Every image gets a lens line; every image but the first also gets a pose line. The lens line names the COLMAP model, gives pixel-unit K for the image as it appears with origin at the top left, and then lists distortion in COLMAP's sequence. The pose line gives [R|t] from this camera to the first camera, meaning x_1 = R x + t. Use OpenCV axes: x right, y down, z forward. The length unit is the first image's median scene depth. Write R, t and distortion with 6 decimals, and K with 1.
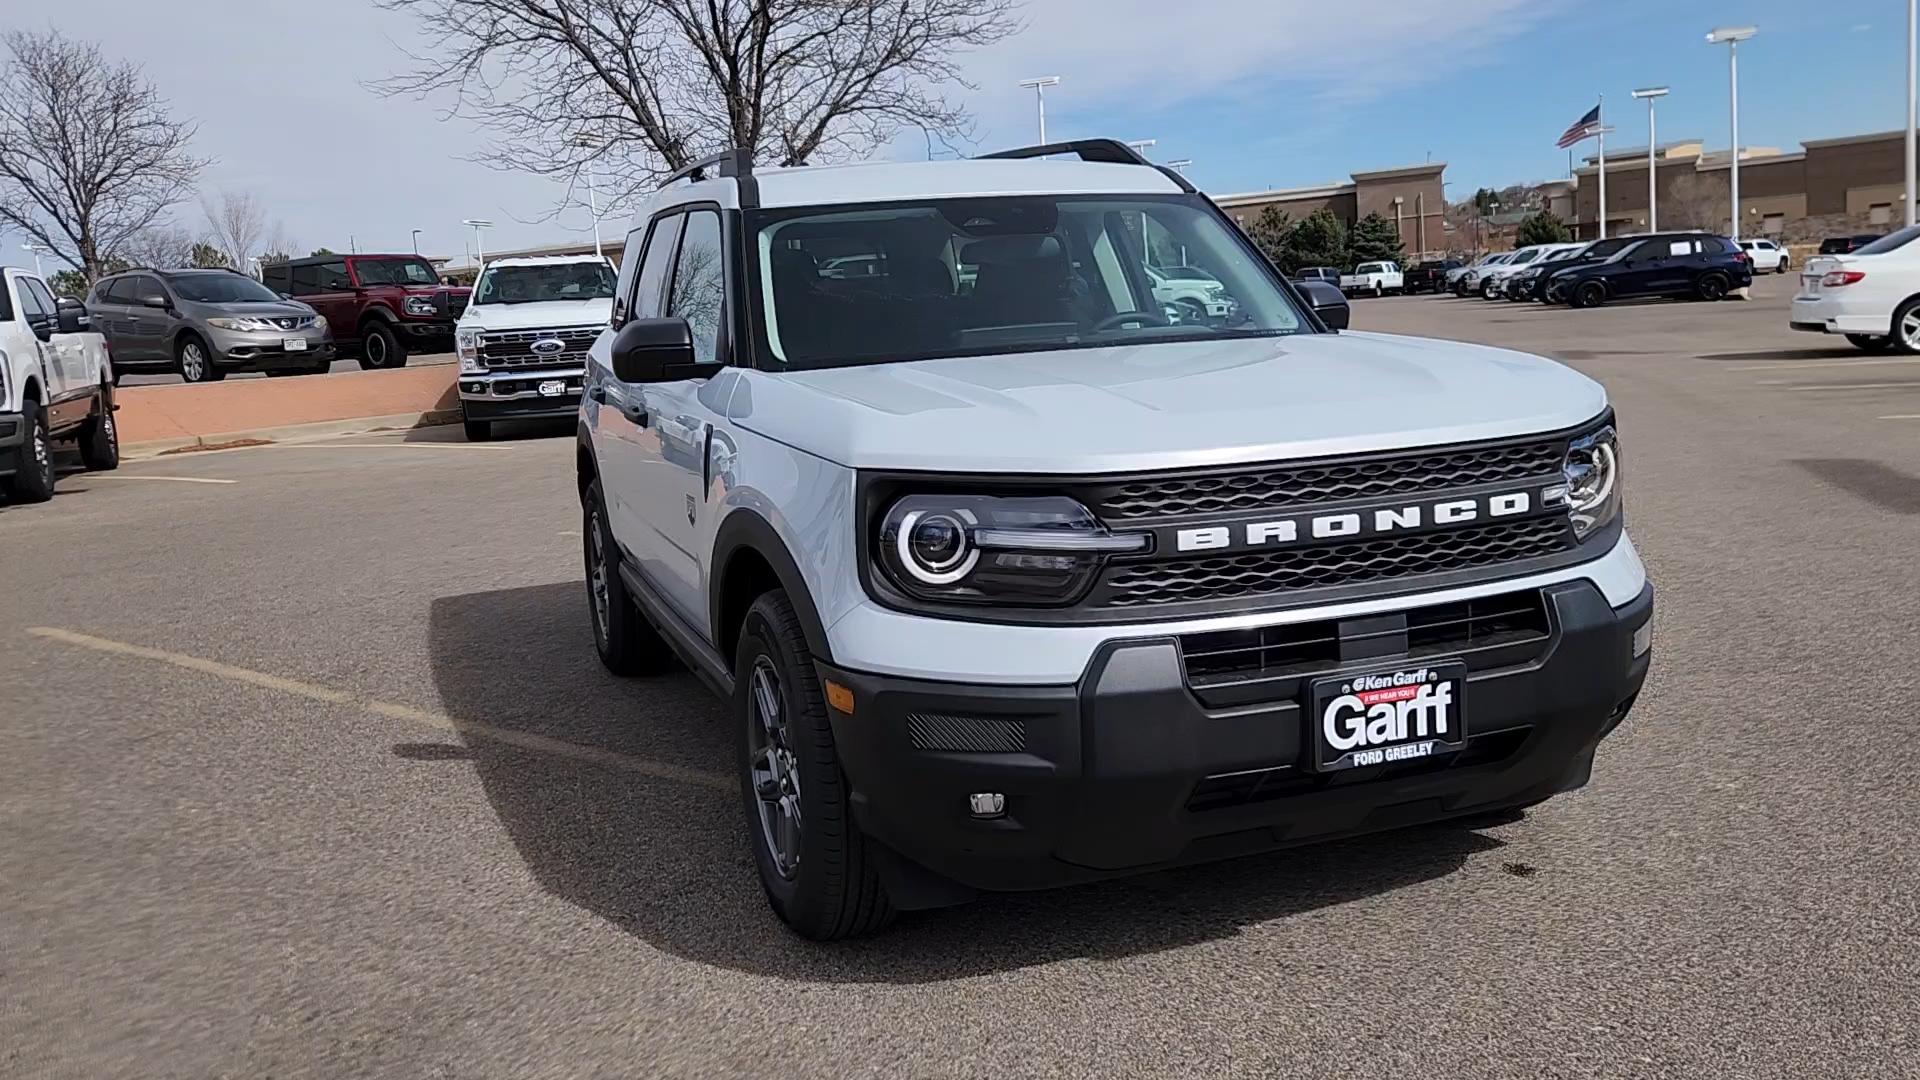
lens RADIAL K [[1626.9, 0, 953.9], [0, 1626.9, 558.7], [0, 0, 1]] dist [0.039934, -0.030341]
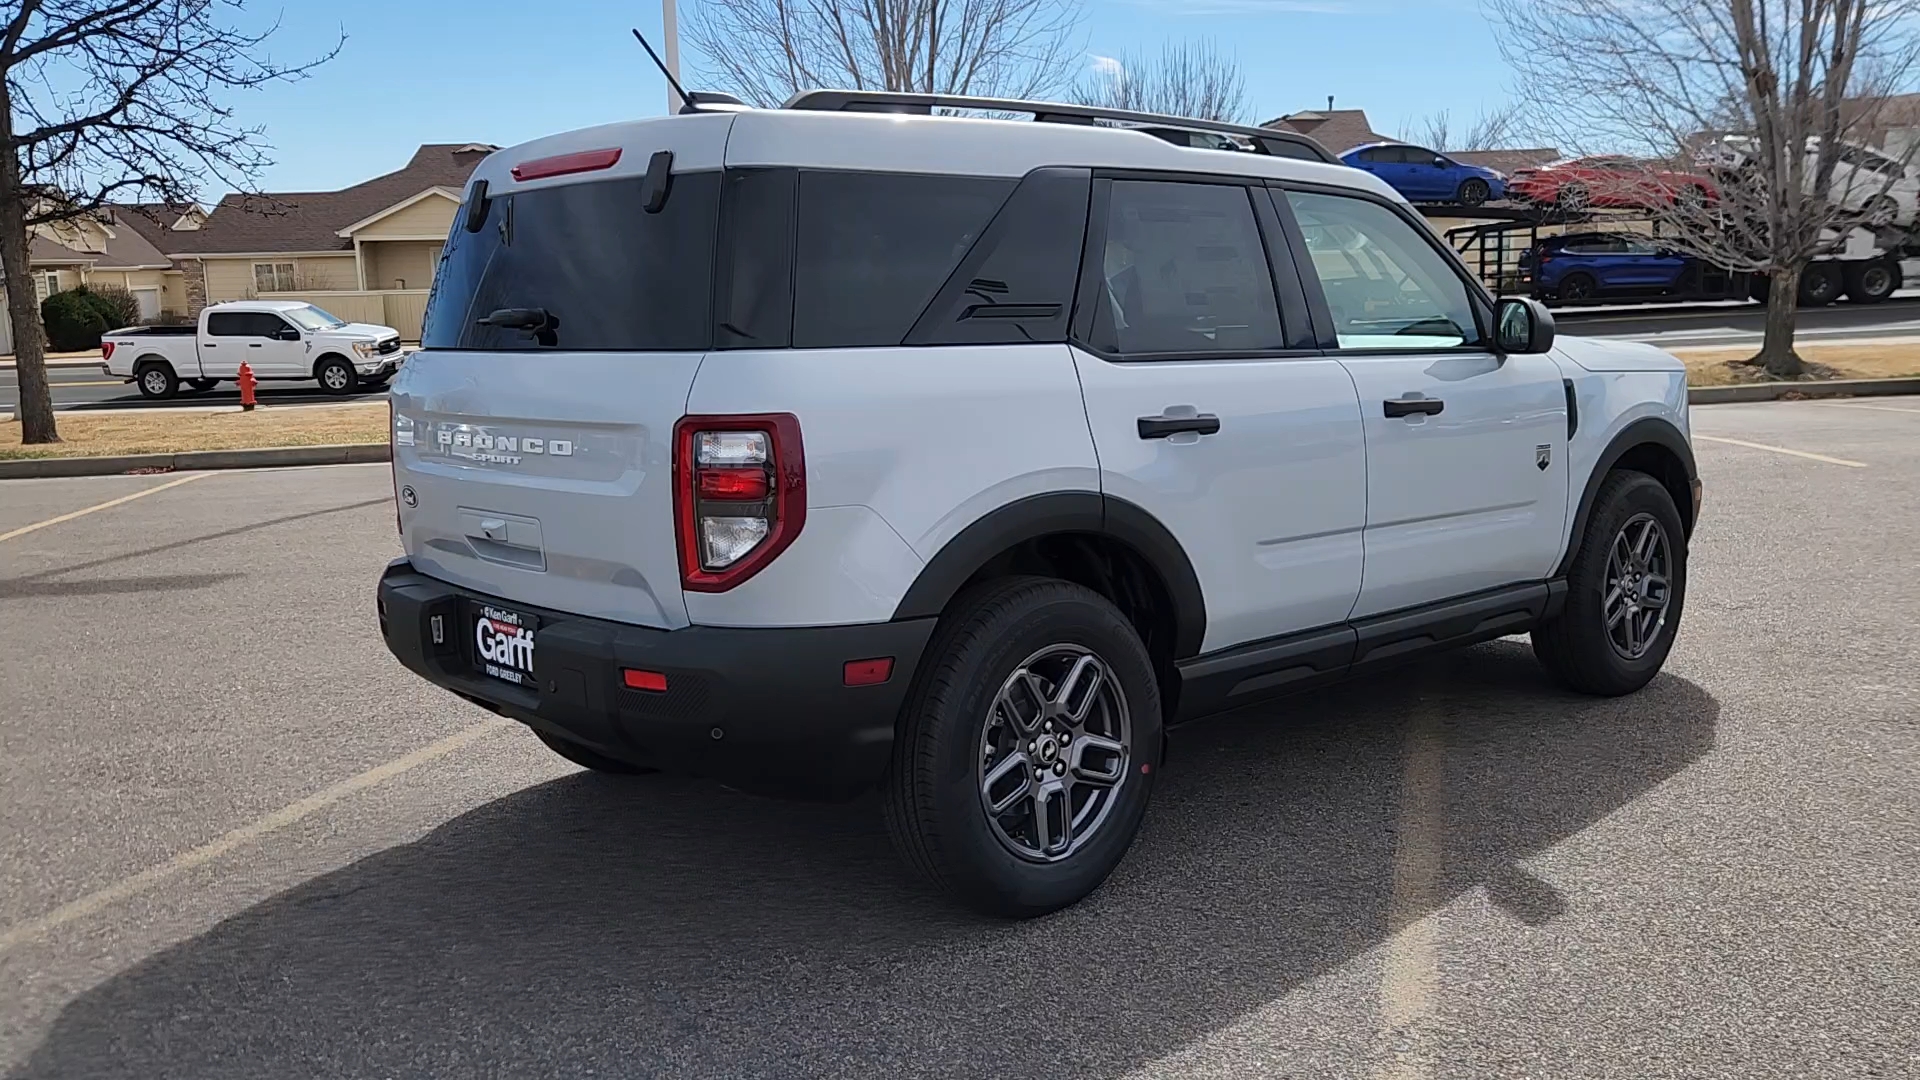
lens RADIAL K [[1626.9, 0, 953.6], [0, 1626.9, 543.4], [0, 0, 1]] dist [0.039934, -0.030341]
pose [[-0.383316, -0.071972, 0.920809, -1.109254], [0.198475, 0.967250, 0.158223, -0.245458], [-0.902040, 0.243407, -0.356477, 1.839315]]
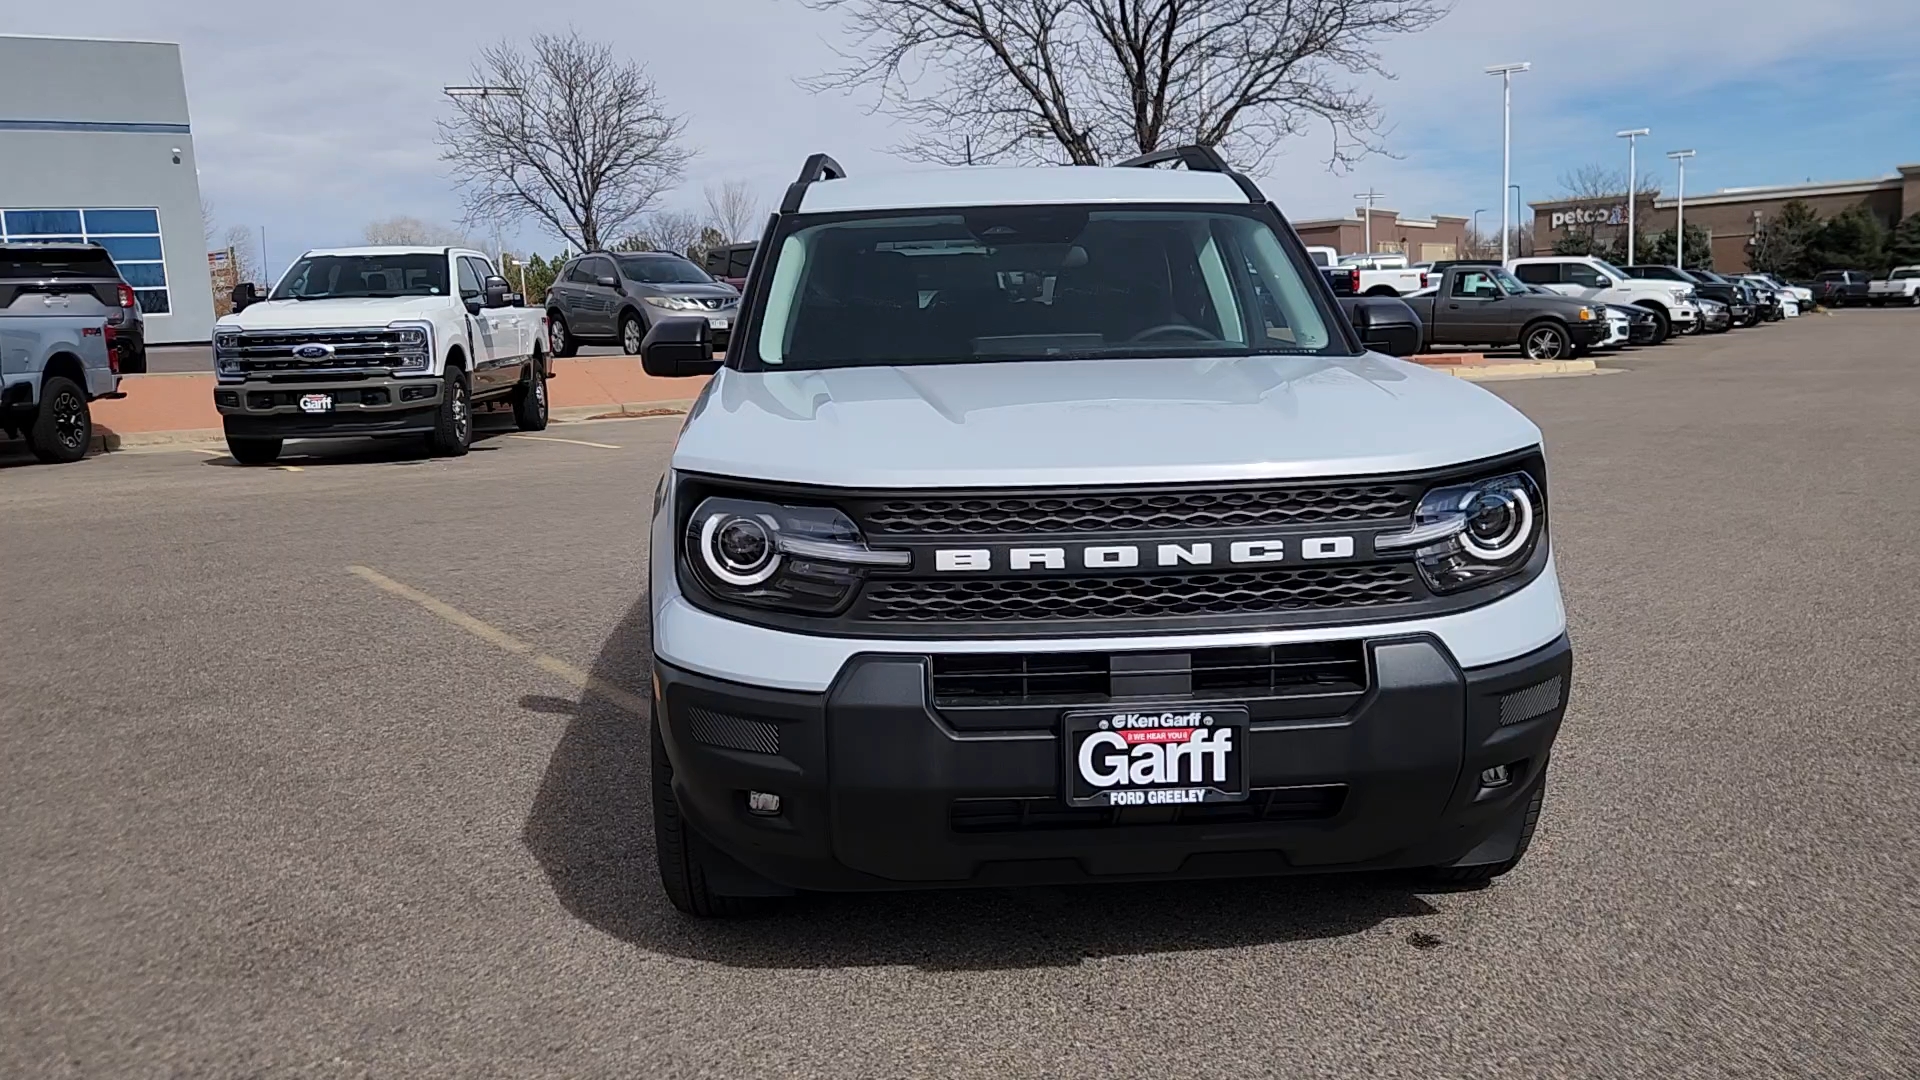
lens RADIAL K [[1626.9, 0, 951.4], [0, 1626.9, 562.8], [0, 0, 1]] dist [0.039934, -0.030341]
pose [[0.959115, 0.073192, -0.273389, 0.295753], [-0.070908, 0.997316, 0.018238, -0.019992], [0.273990, 0.001894, 0.961731, 0.028998]]
